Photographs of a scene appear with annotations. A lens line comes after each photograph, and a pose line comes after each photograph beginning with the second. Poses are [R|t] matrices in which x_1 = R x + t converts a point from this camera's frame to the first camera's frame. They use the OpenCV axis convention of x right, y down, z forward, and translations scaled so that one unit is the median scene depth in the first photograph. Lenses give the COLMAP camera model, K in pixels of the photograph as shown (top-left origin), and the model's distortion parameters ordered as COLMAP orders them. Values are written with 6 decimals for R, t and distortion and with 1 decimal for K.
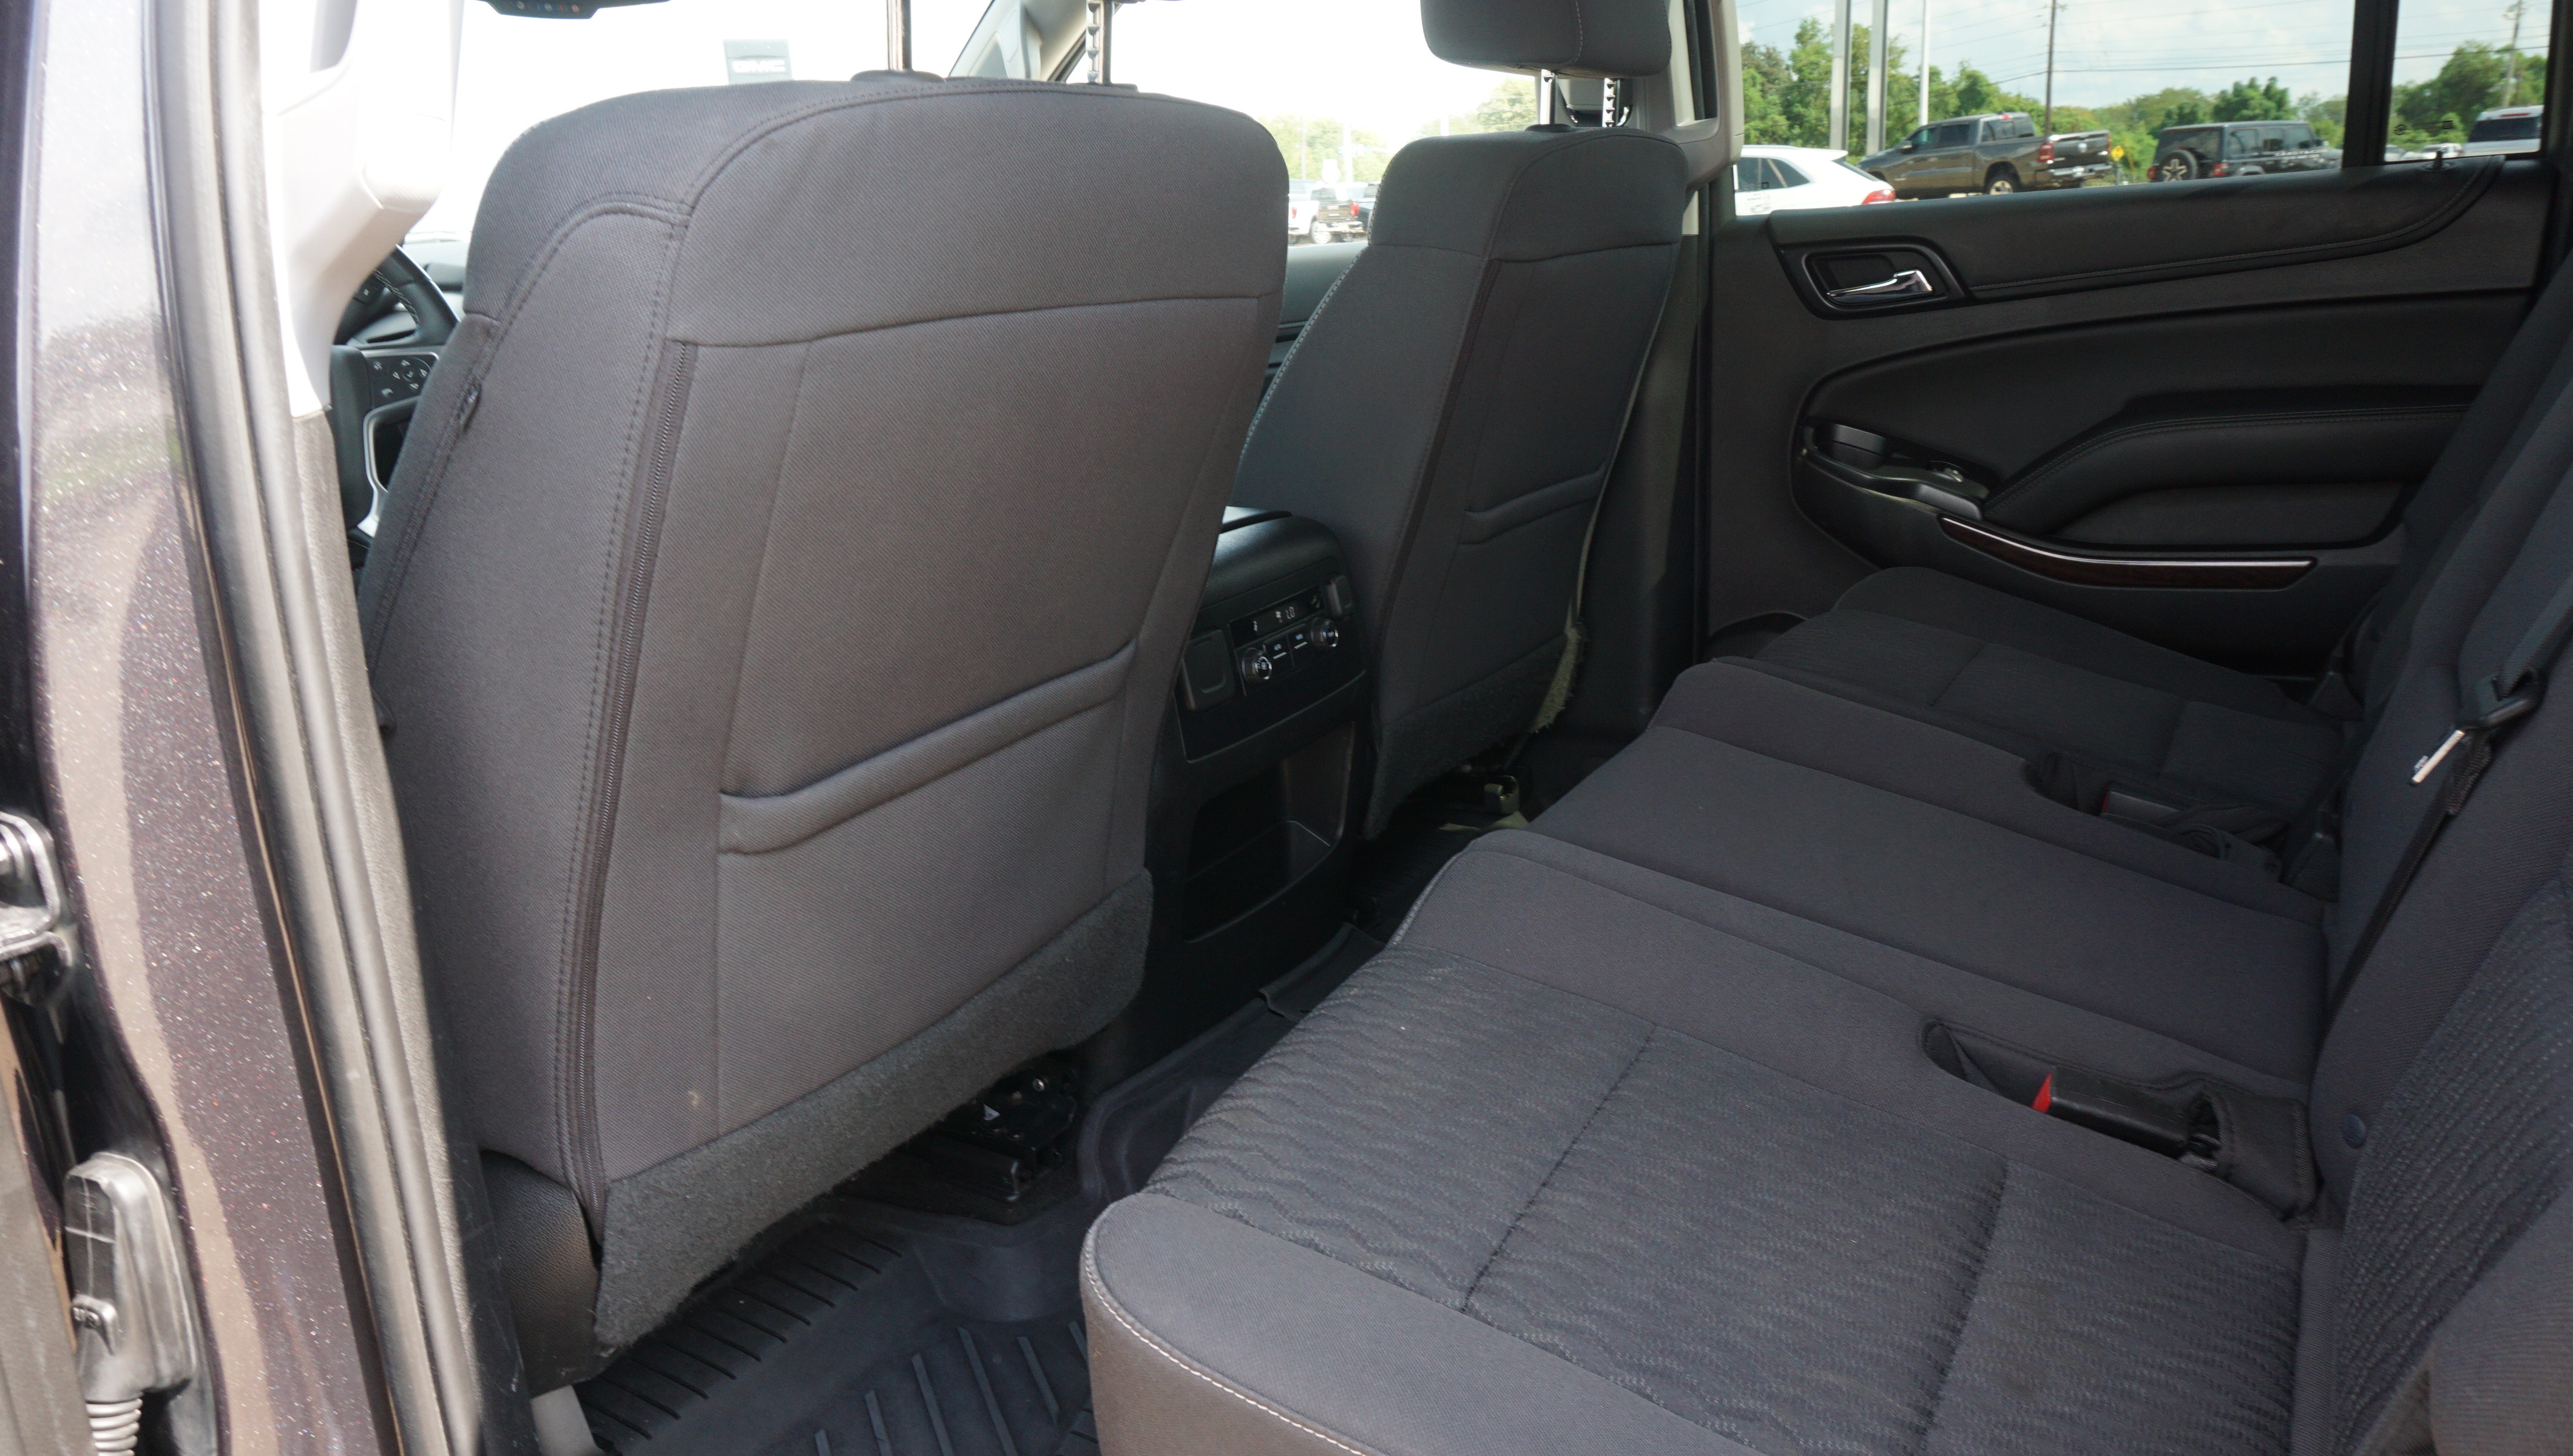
lens RADIAL K [[1716.0, 0, 1288.3], [0, 1716.0, 730.9], [0, 0, 1]] dist [-0.050971, 0.035077]
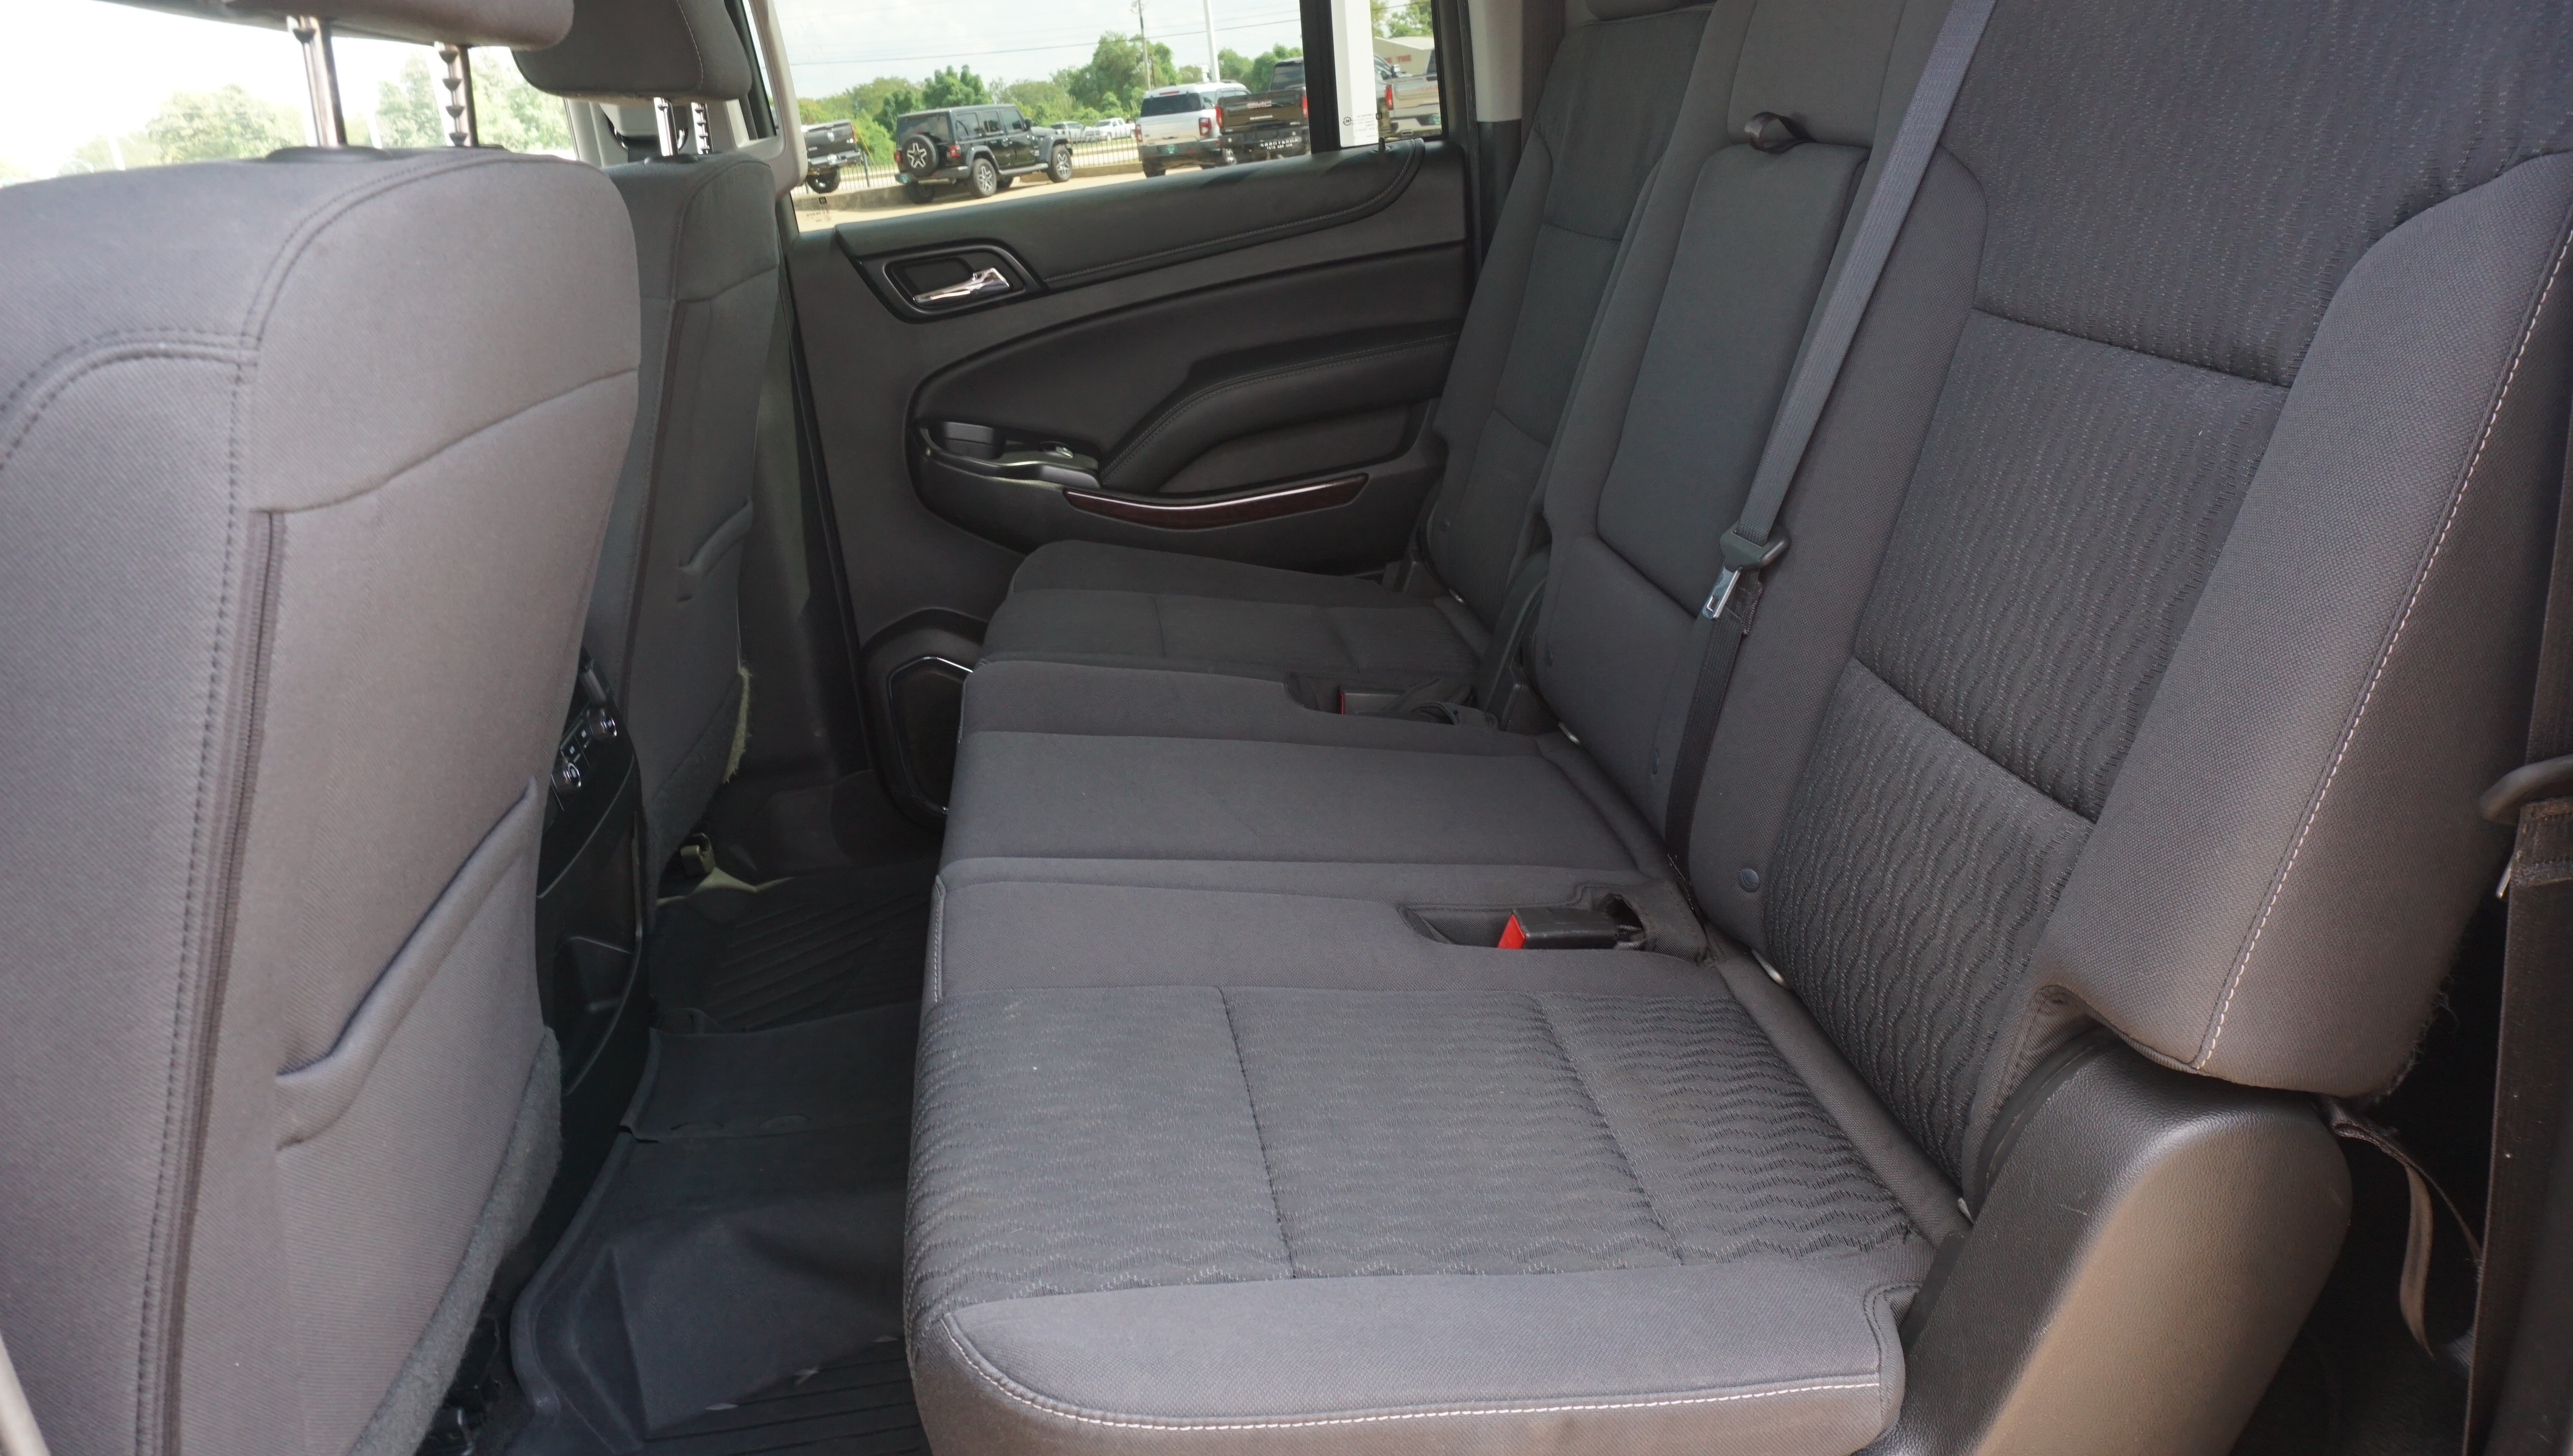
lens RADIAL K [[1716.0, 0, 1281.6], [0, 1716.0, 725.6], [0, 0, 1]] dist [-0.050971, 0.035077]
pose [[0.779623, -0.237172, 0.579601, -0.364040], [0.237694, 0.968322, 0.076514, -0.064907], [-0.579387, 0.078116, 0.811300, 0.089153]]
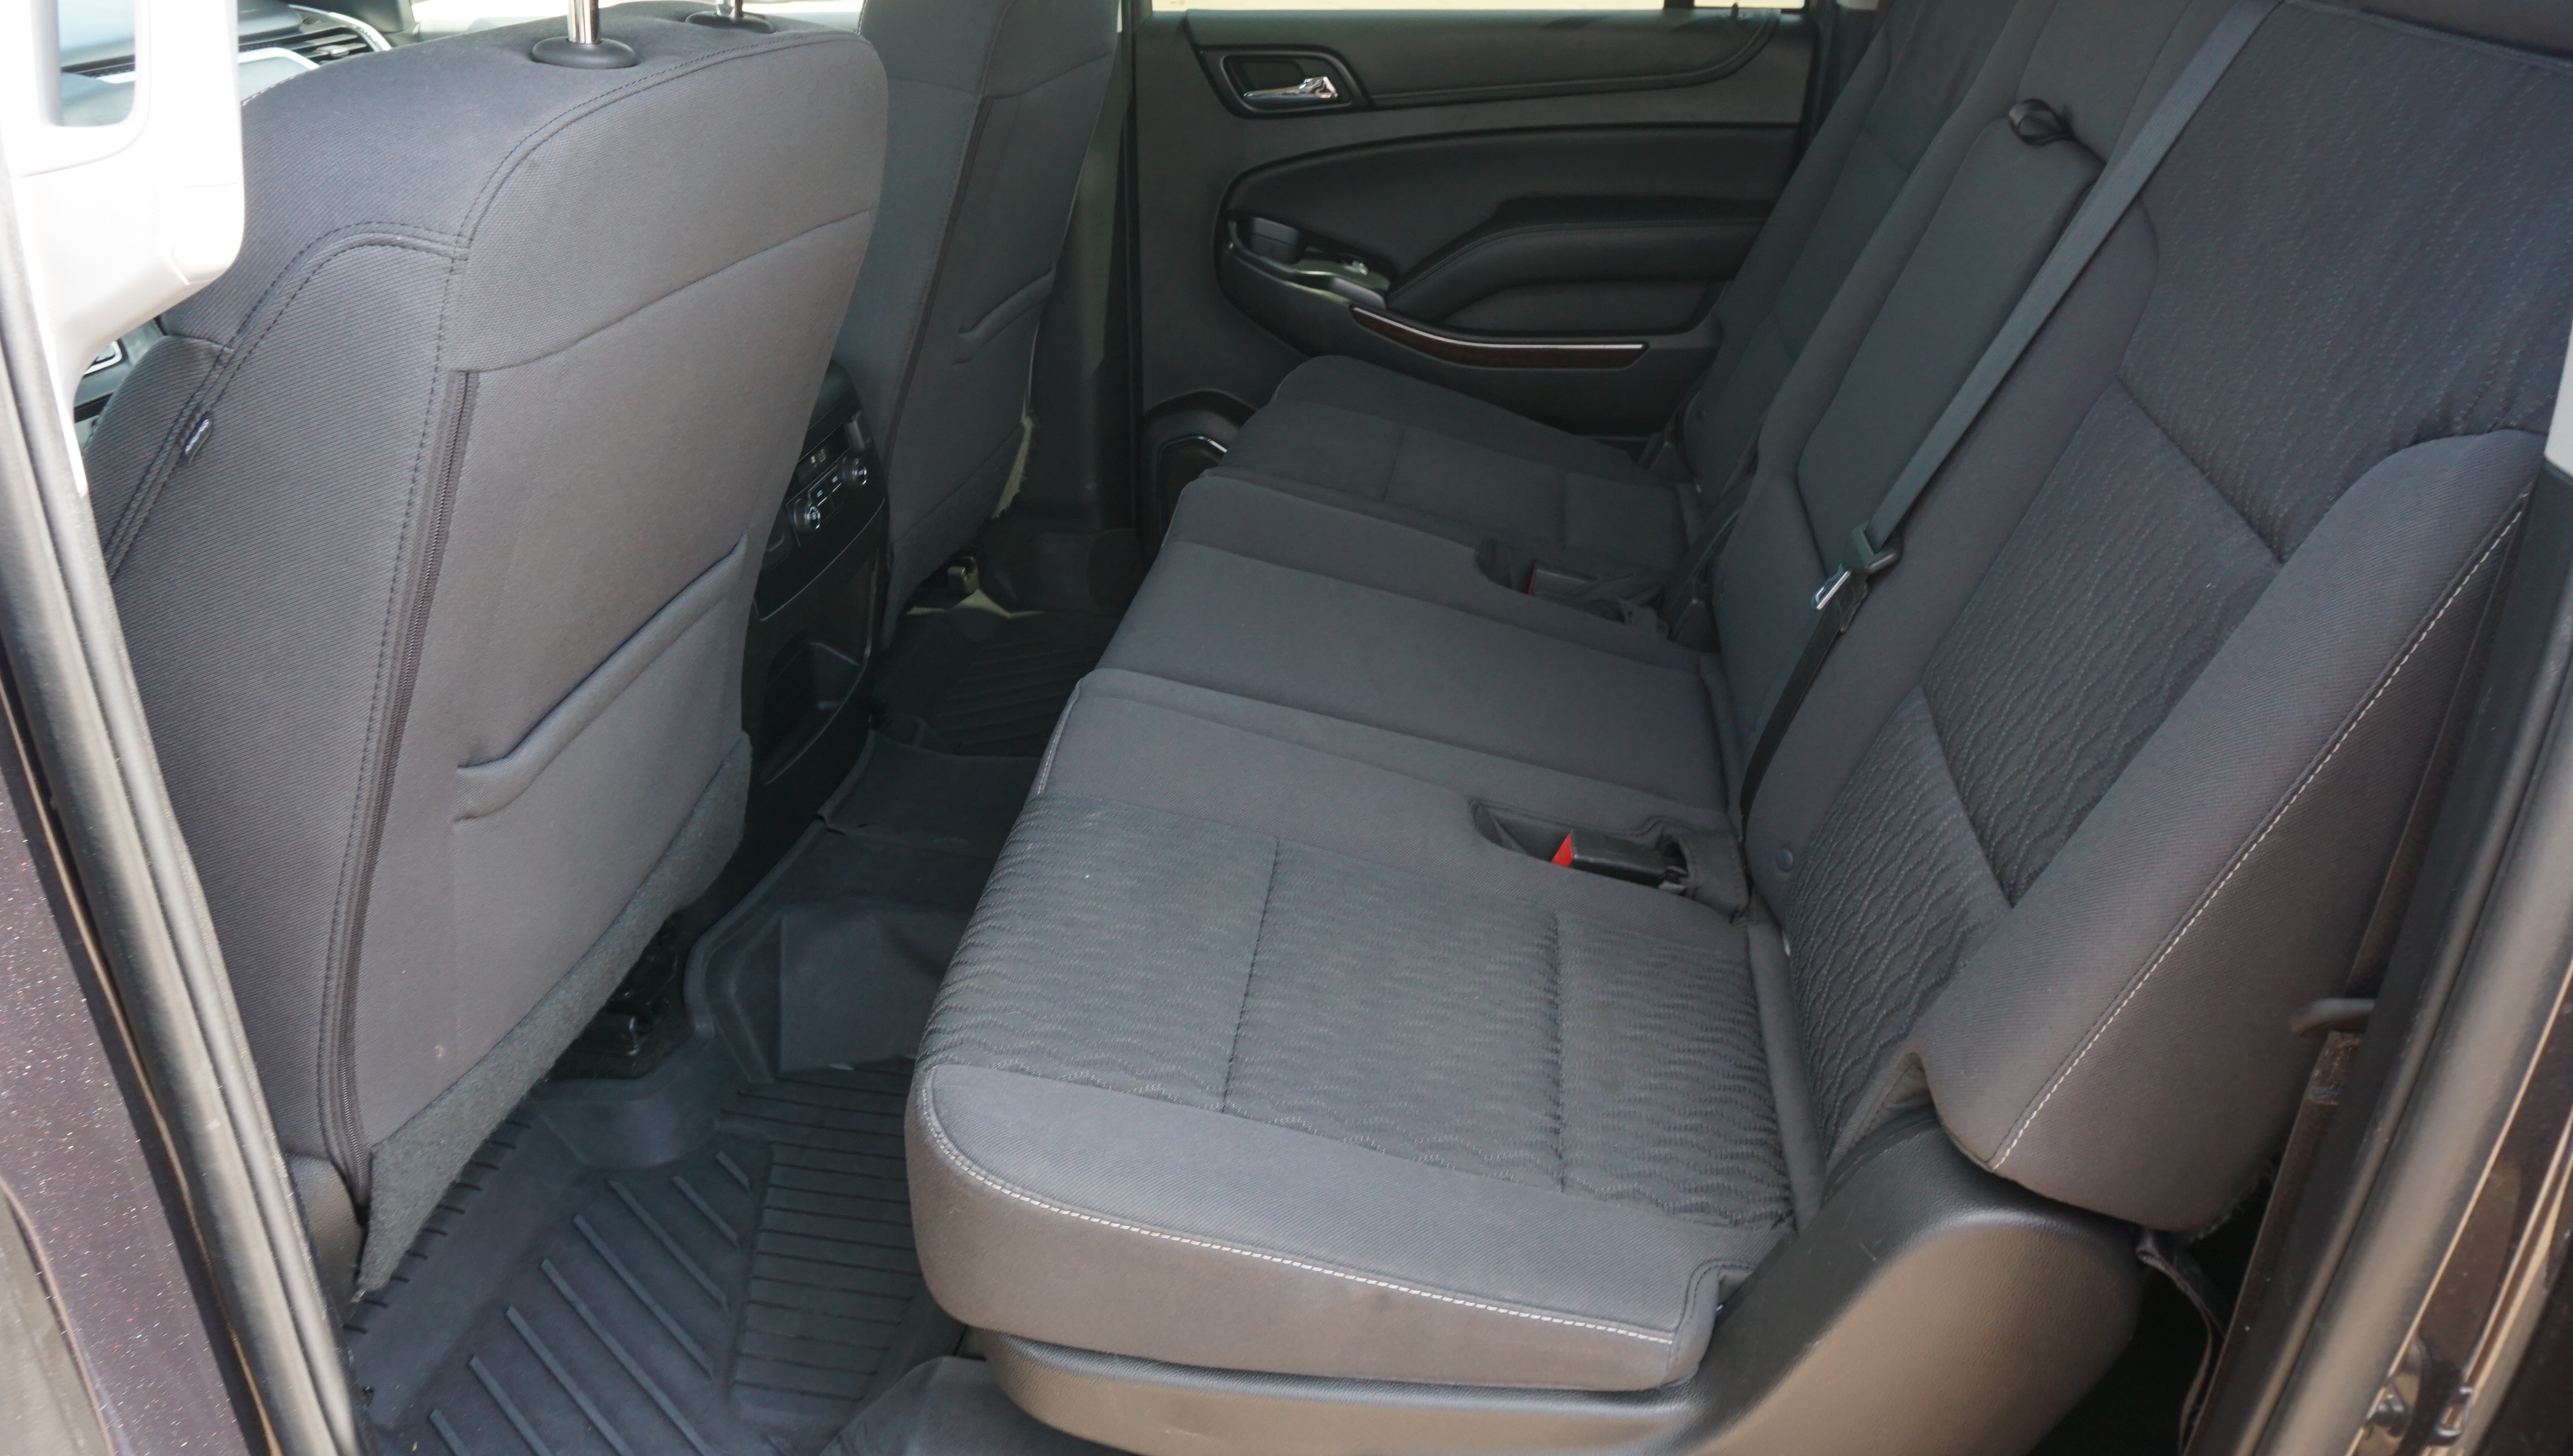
lens RADIAL K [[1716.0, 0, 1279.3], [0, 1716.0, 722.7], [0, 0, 1]] dist [-0.050971, 0.035077]
pose [[0.917615, -0.121995, 0.378285, -0.249461], [0.052212, 0.980482, 0.189548, -0.148251], [-0.394026, -0.154181, 0.906075, -0.098647]]
